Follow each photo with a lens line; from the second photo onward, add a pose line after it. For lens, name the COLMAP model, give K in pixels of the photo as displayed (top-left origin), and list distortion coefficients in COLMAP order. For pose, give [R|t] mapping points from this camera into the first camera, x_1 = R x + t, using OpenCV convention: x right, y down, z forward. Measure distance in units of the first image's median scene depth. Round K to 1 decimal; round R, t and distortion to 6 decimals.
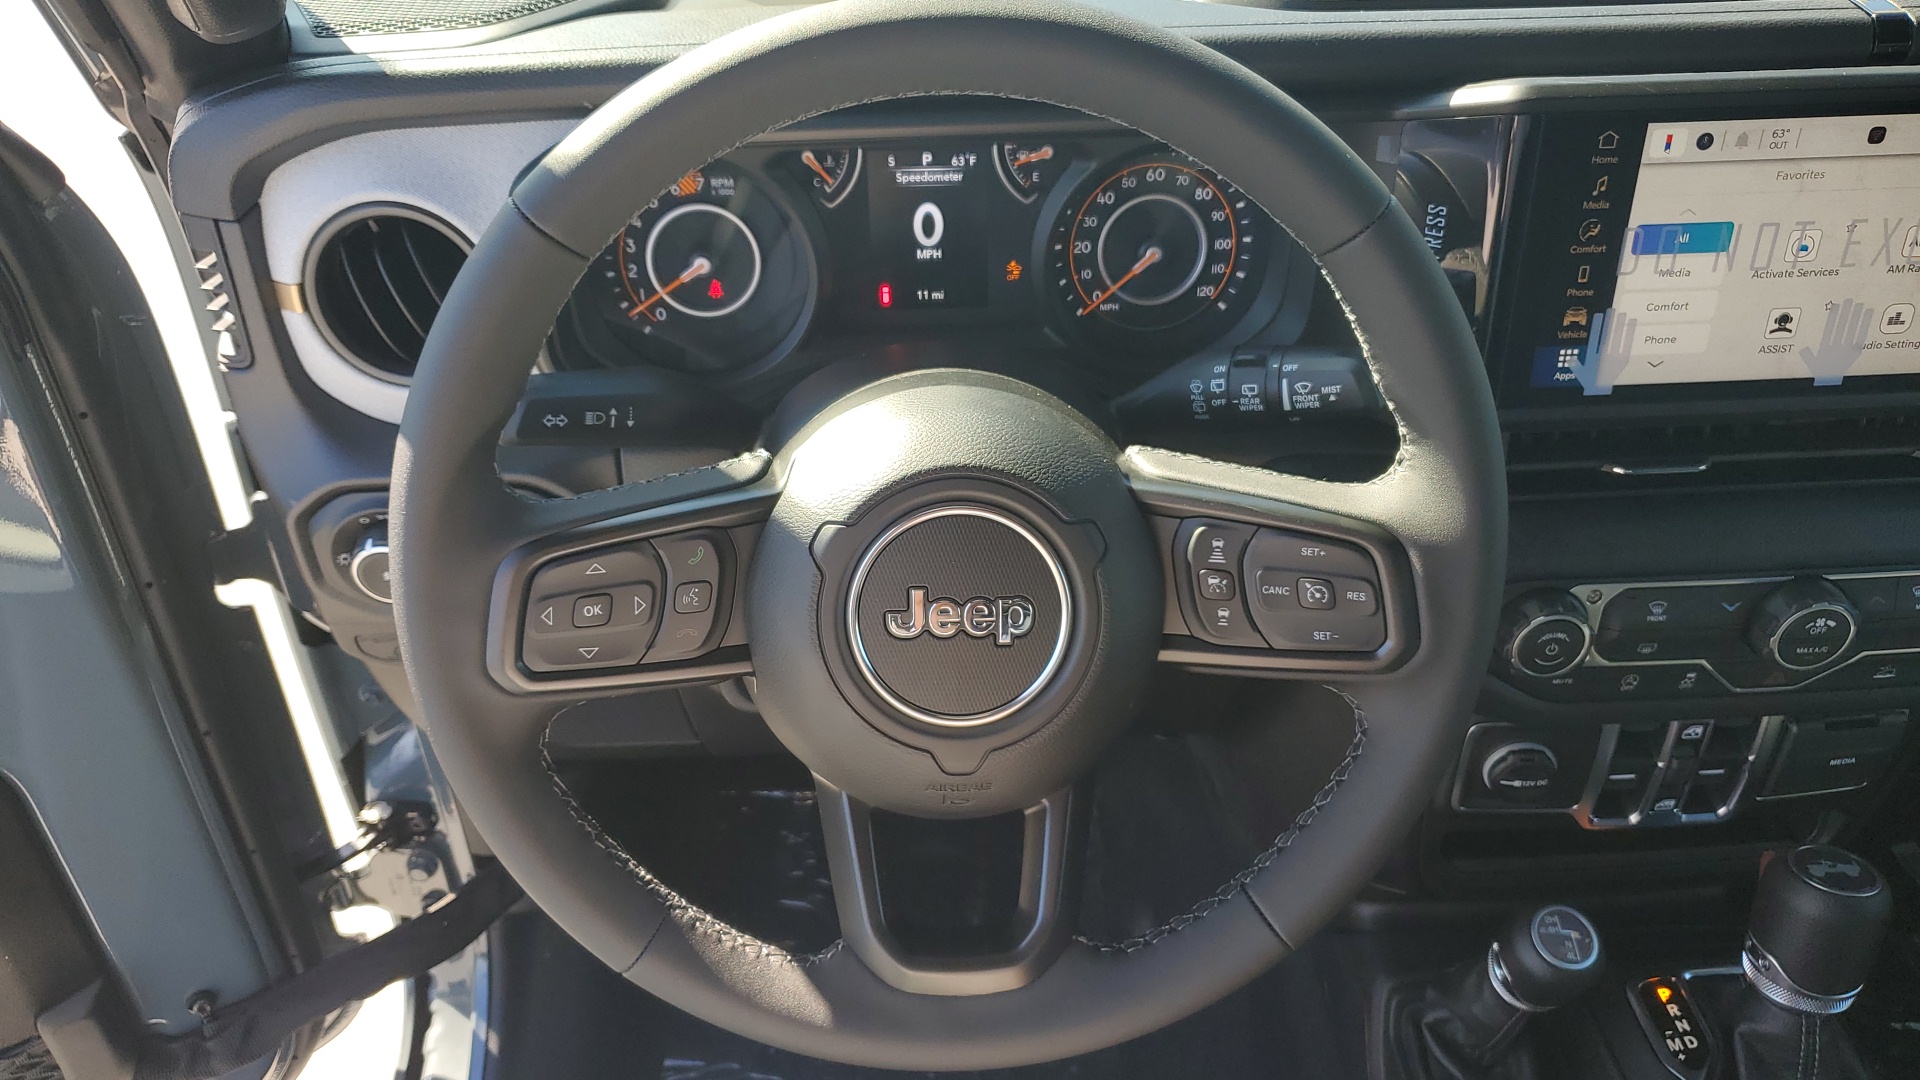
lens RADIAL K [[1528.1, 0, 966.2], [0, 1528.1, 544.5], [0, 0, 1]] dist [0.017310, 0.010157]
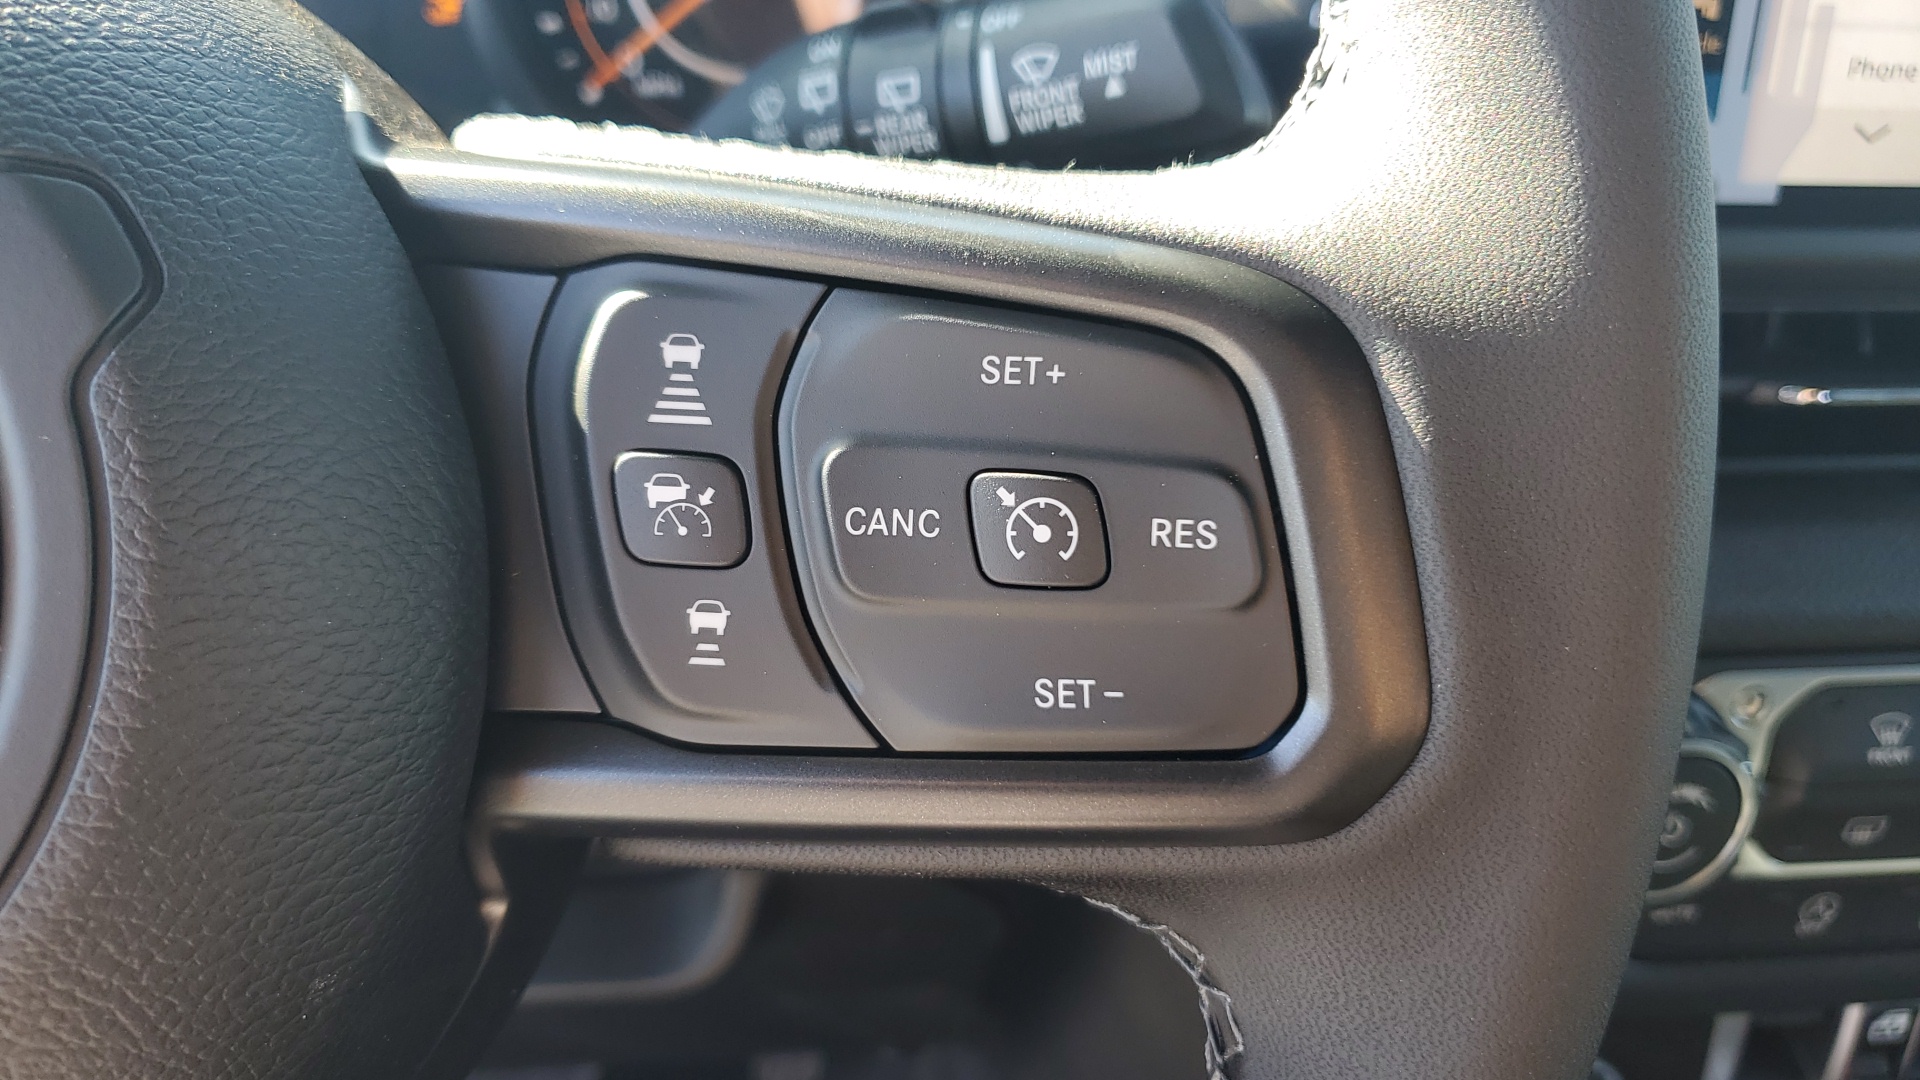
lens RADIAL K [[1528.1, 0, 994.6], [0, 1528.1, 535.2], [0, 0, 1]] dist [0.017310, 0.010157]
pose [[0.994552, 0.012580, 0.103480, 0.174965], [0.006985, 0.982417, -0.186567, 0.074655], [-0.104008, 0.186274, 0.976977, 0.669027]]
